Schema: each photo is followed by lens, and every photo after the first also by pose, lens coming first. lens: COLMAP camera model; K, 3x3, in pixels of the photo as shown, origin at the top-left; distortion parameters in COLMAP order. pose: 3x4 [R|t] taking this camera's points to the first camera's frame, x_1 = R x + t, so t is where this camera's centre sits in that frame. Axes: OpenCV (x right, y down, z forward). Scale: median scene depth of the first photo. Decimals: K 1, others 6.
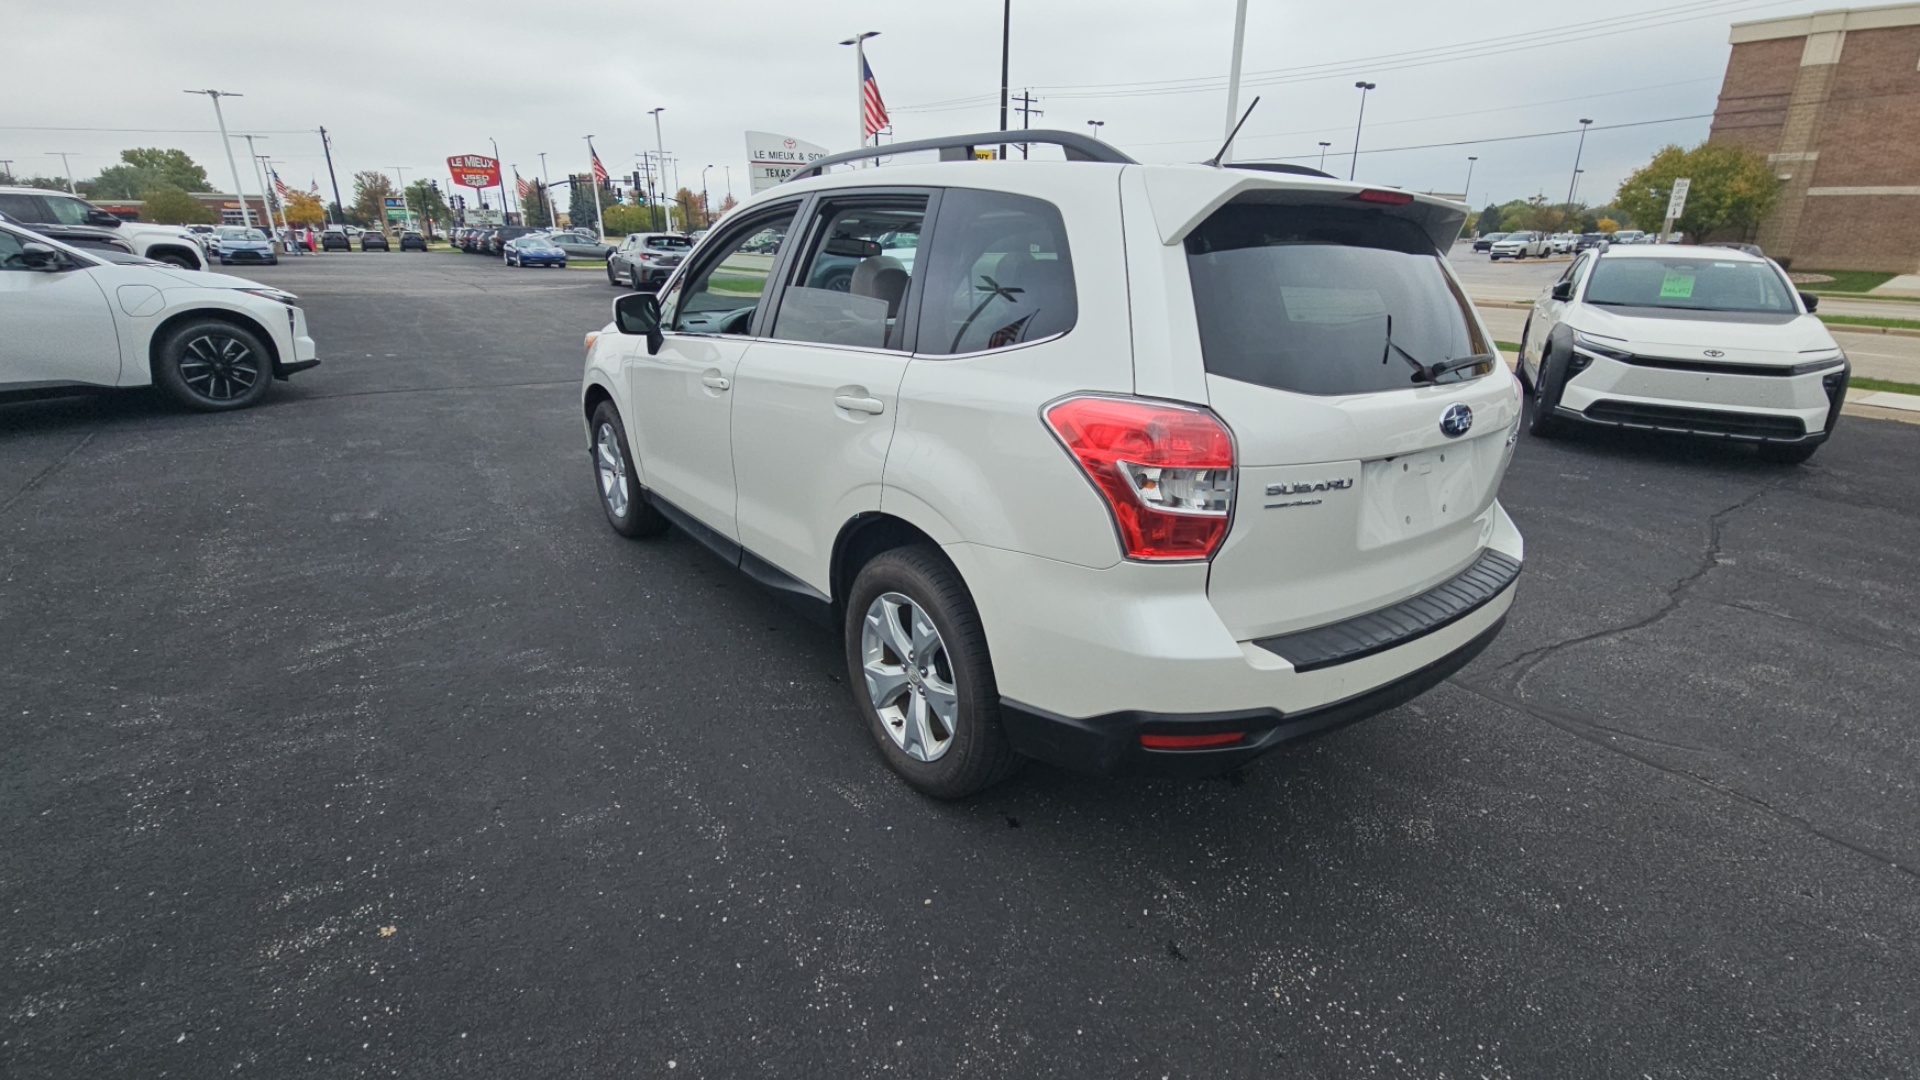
lens RADIAL K [[858.8, 0, 985.4], [0, 858.8, 546.4], [0, 0, 1]] dist [0.006652, -0.005976]
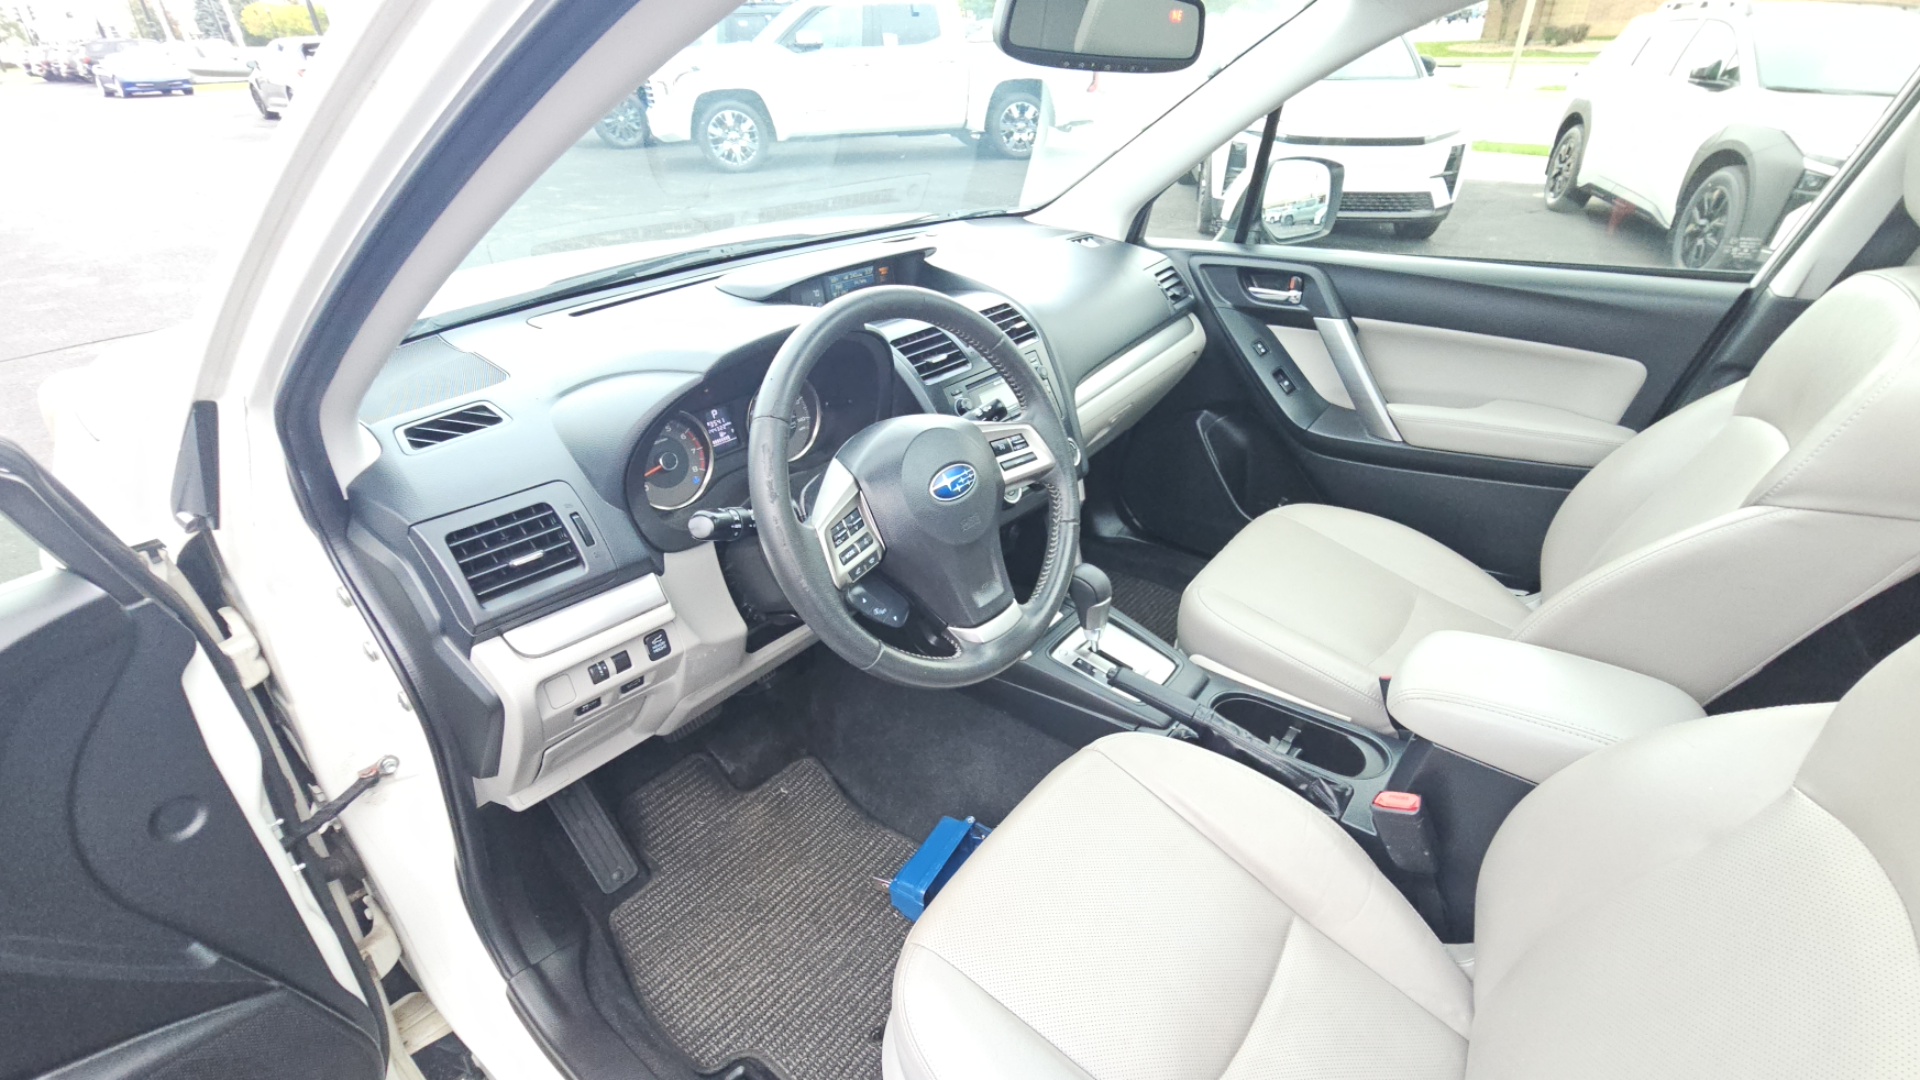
lens RADIAL K [[858.8, 0, 975.4], [0, 858.8, 545.4], [0, 0, 1]] dist [0.006652, -0.005976]
pose [[0.972418, -0.144572, 0.183038, -0.039164], [0.106214, 0.973122, 0.204334, -0.040427], [-0.207659, -0.179257, 0.961636, 0.117470]]
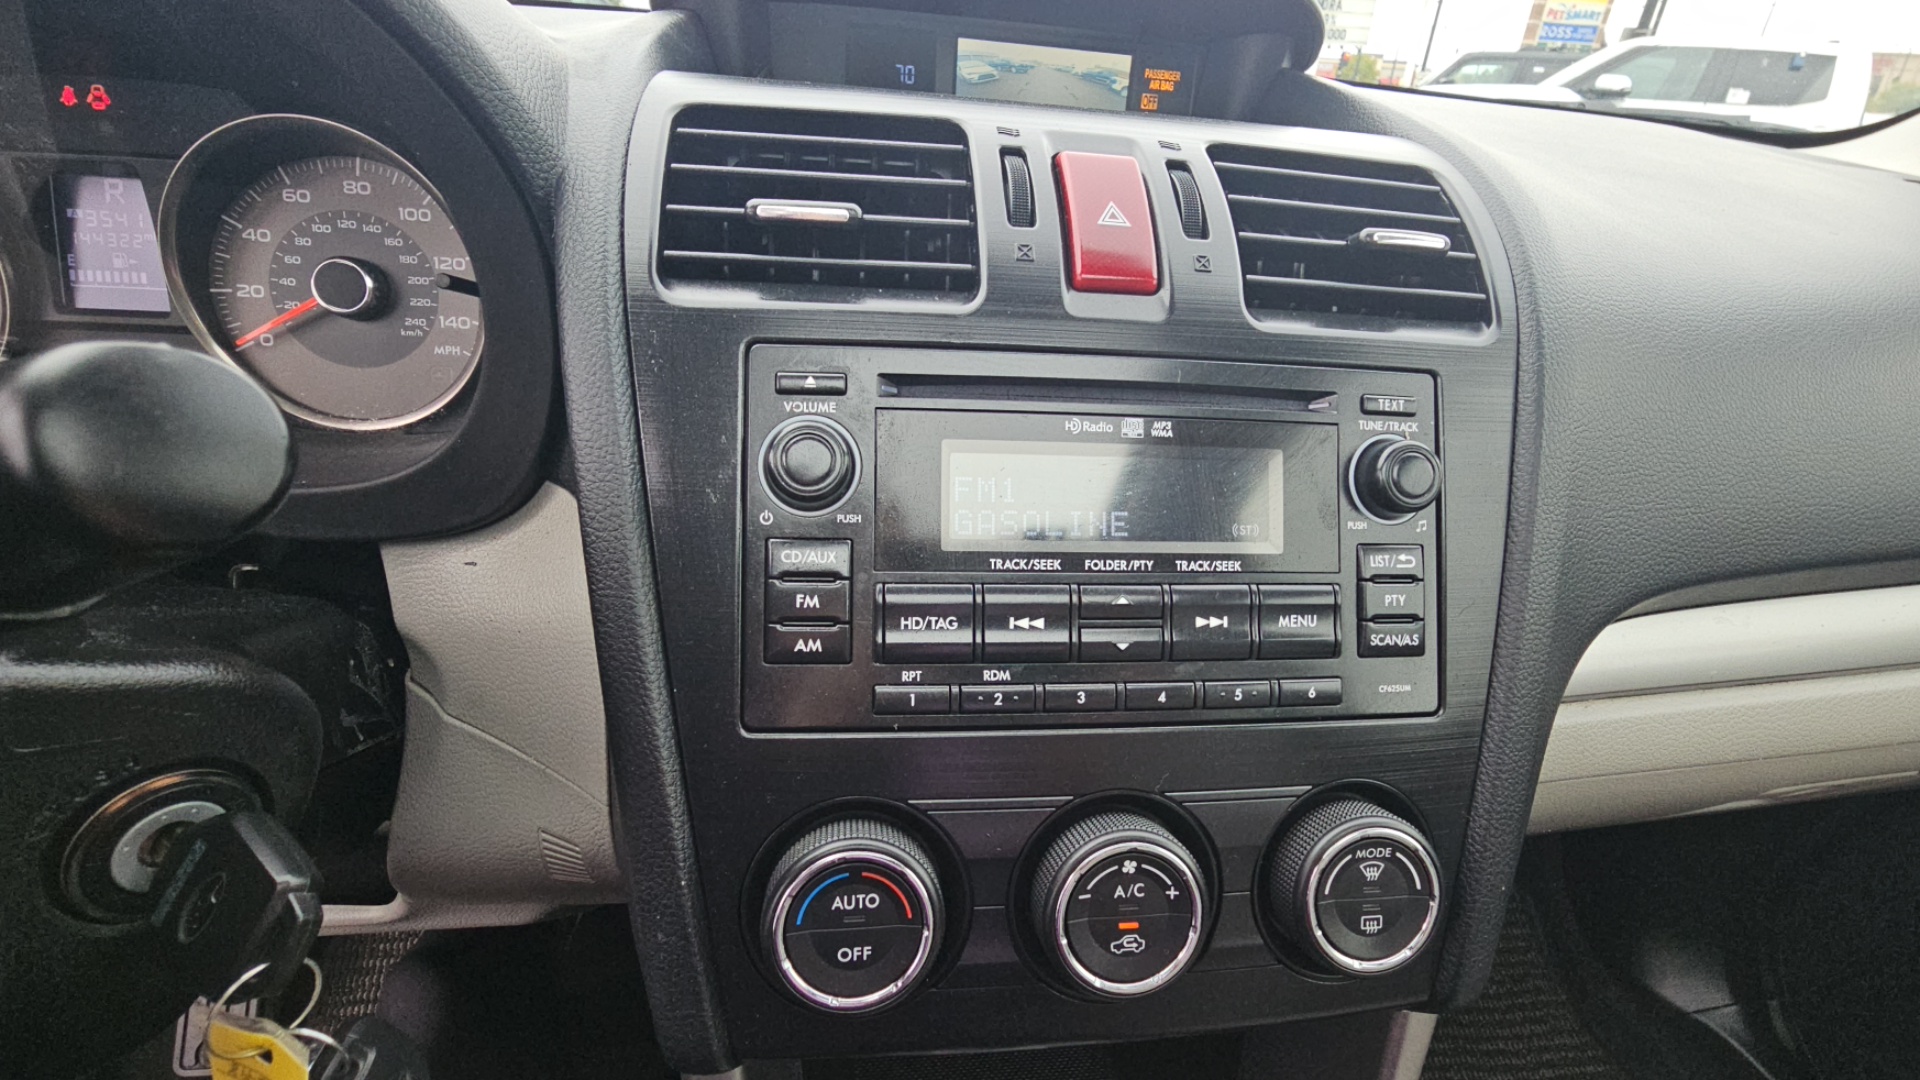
lens RADIAL K [[858.8, 0, 981.7], [0, 858.8, 550.0], [0, 0, 1]] dist [0.006652, -0.005976]
pose [[0.860322, 0.278959, -0.426648, -0.024357], [-0.216163, 0.957641, 0.190258, -0.039572], [0.461649, -0.071458, 0.884180, 0.155513]]
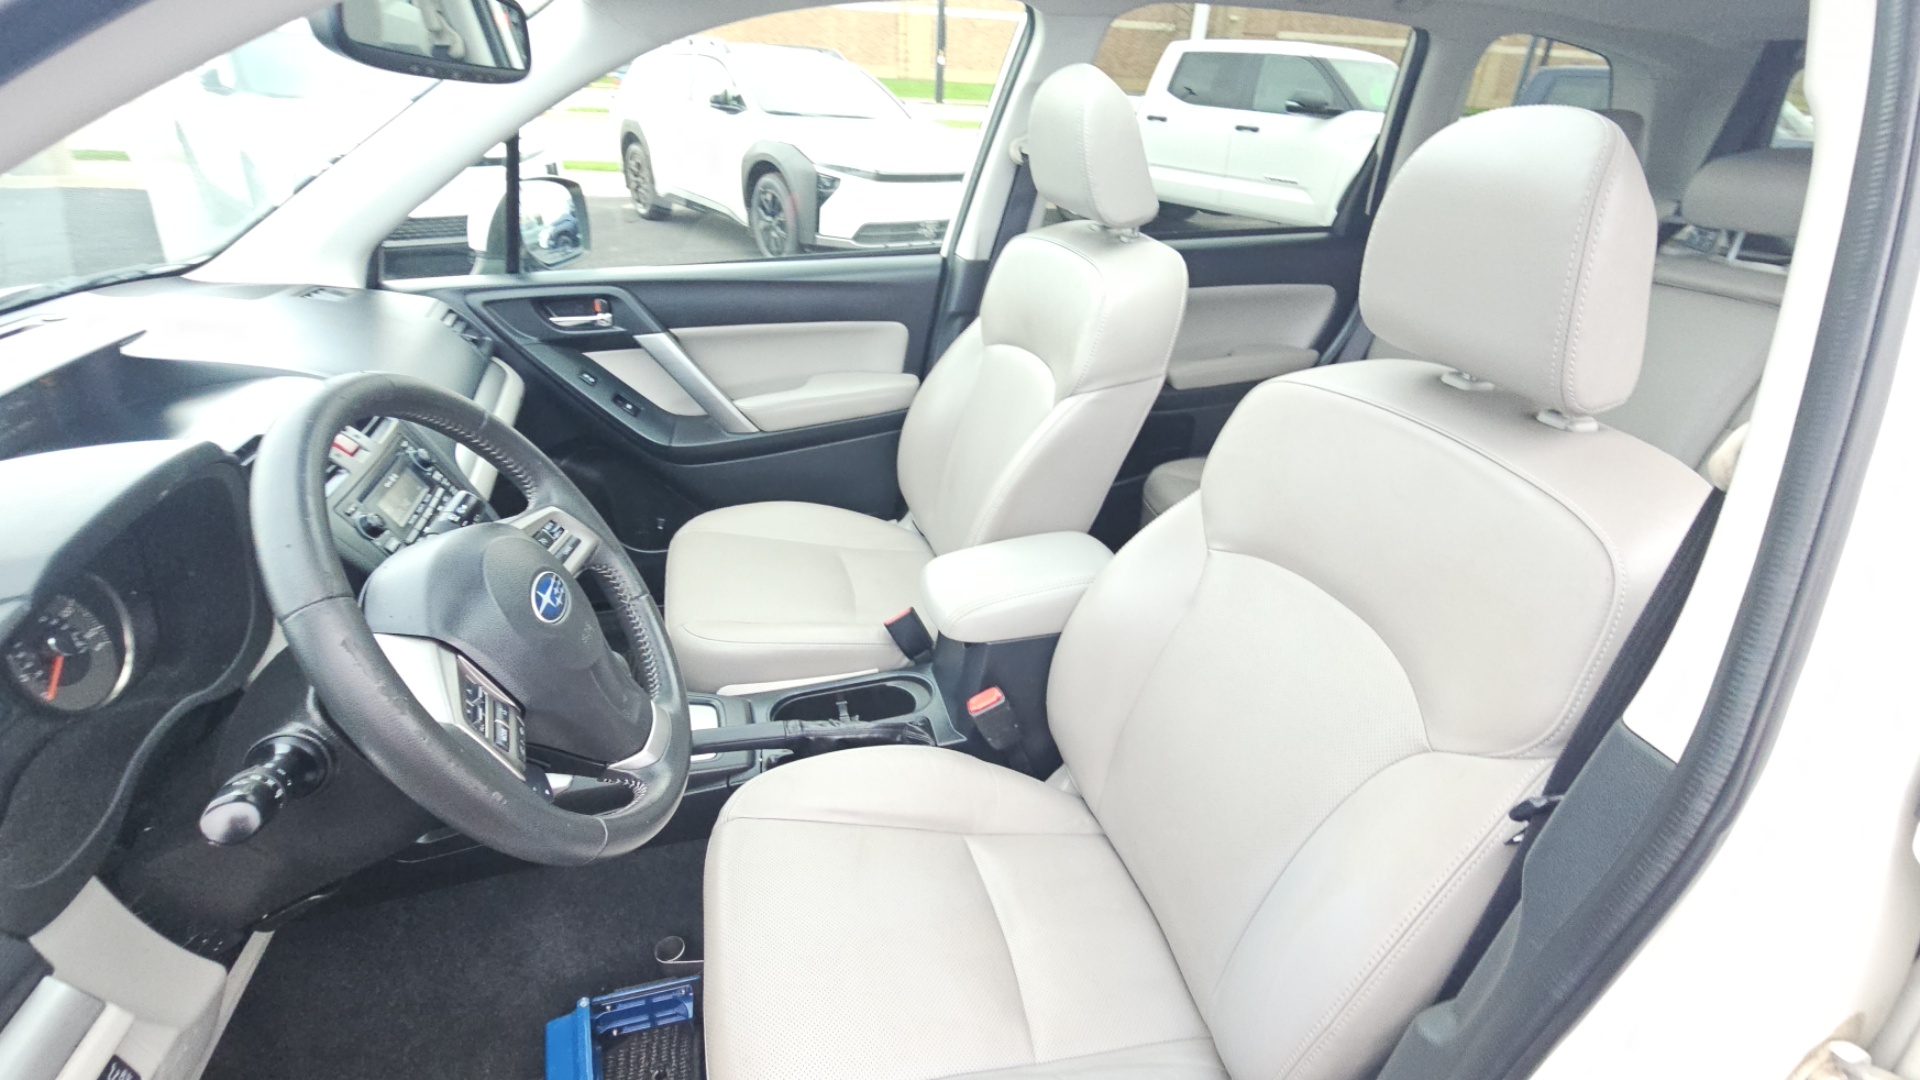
lens RADIAL K [[858.8, 0, 977.1], [0, 858.8, 547.5], [0, 0, 1]] dist [0.006652, -0.005976]
pose [[0.390869, -0.443698, 0.806445, -0.048686], [0.271087, 0.892777, 0.359806, -0.043260], [-0.879621, 0.077980, 0.469240, 0.126237]]
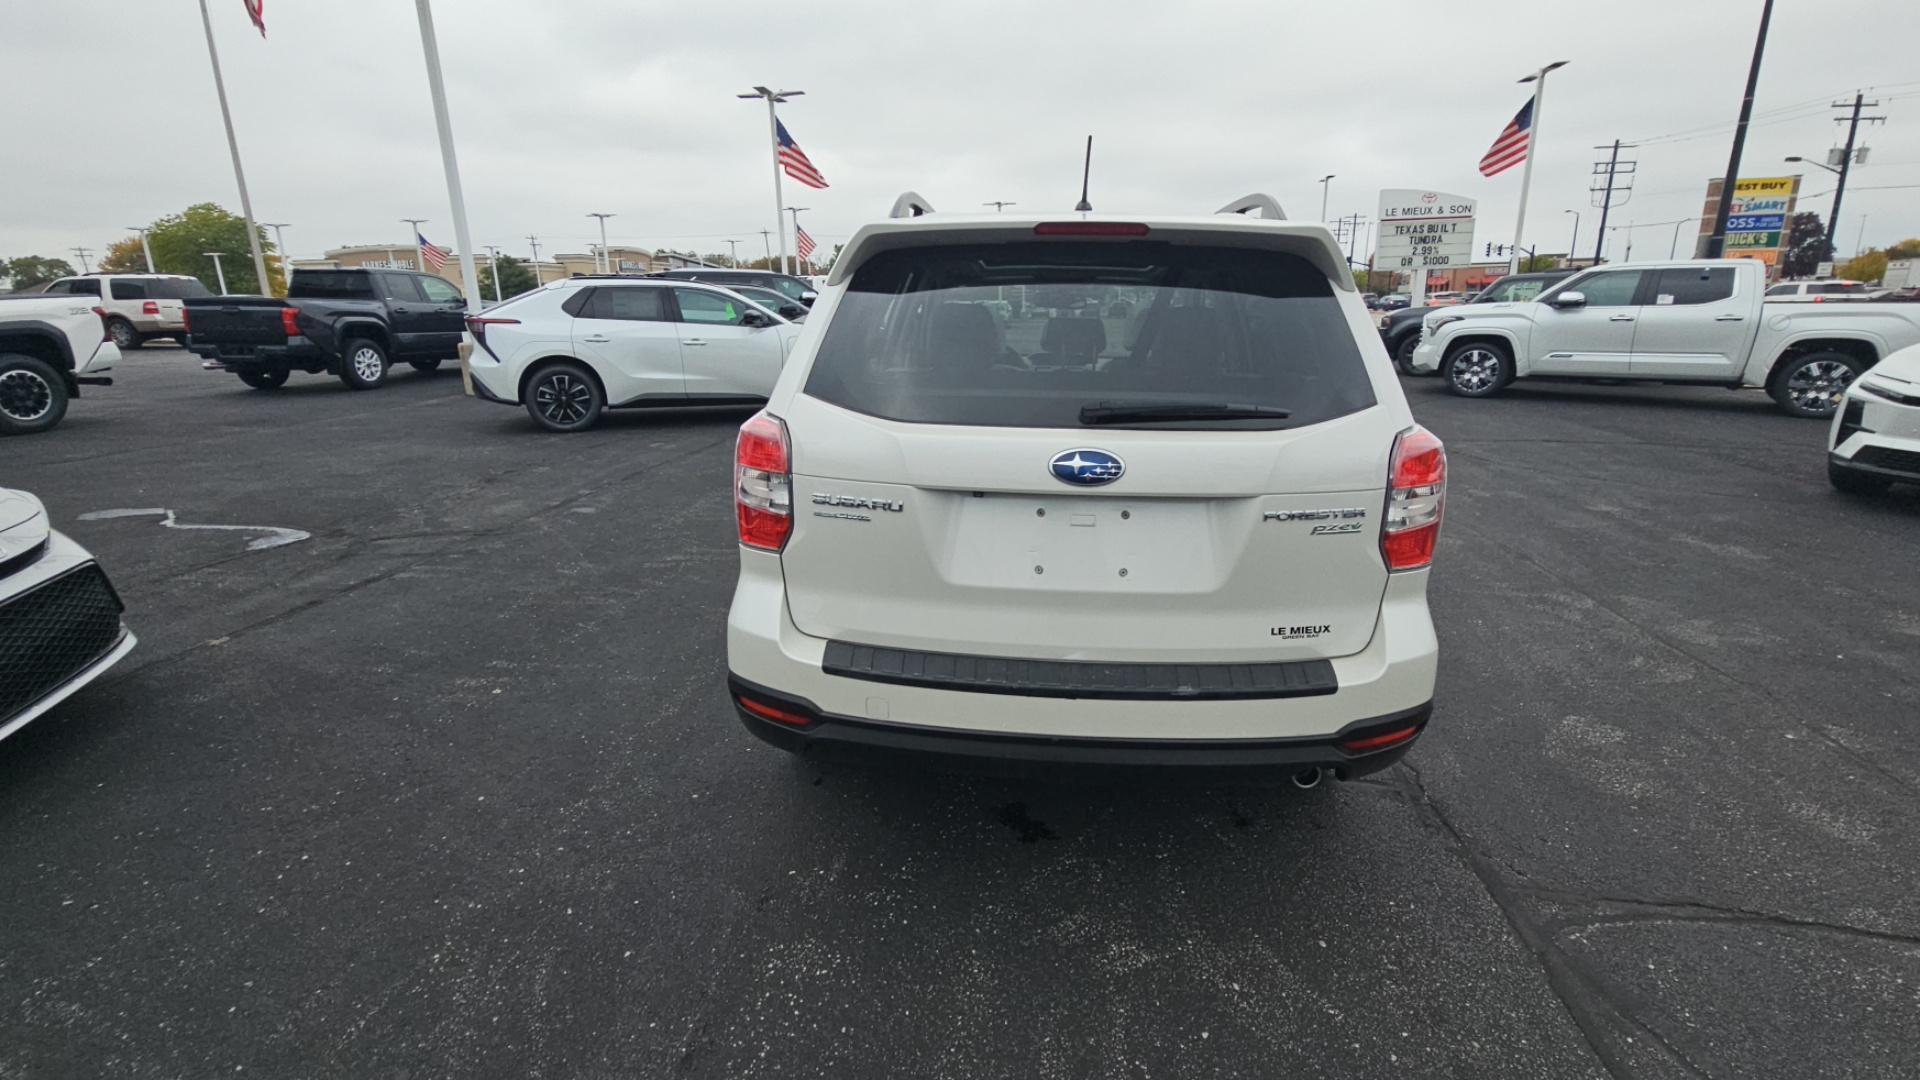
lens RADIAL K [[858.8, 0, 979.6], [0, 858.8, 549.3], [0, 0, 1]] dist [0.006652, -0.005976]
pose [[0.739869, 0.163896, -0.652481, 0.084465], [-0.205166, 0.978638, 0.013178, -0.004163], [0.640703, 0.124117, 0.757690, 0.021016]]
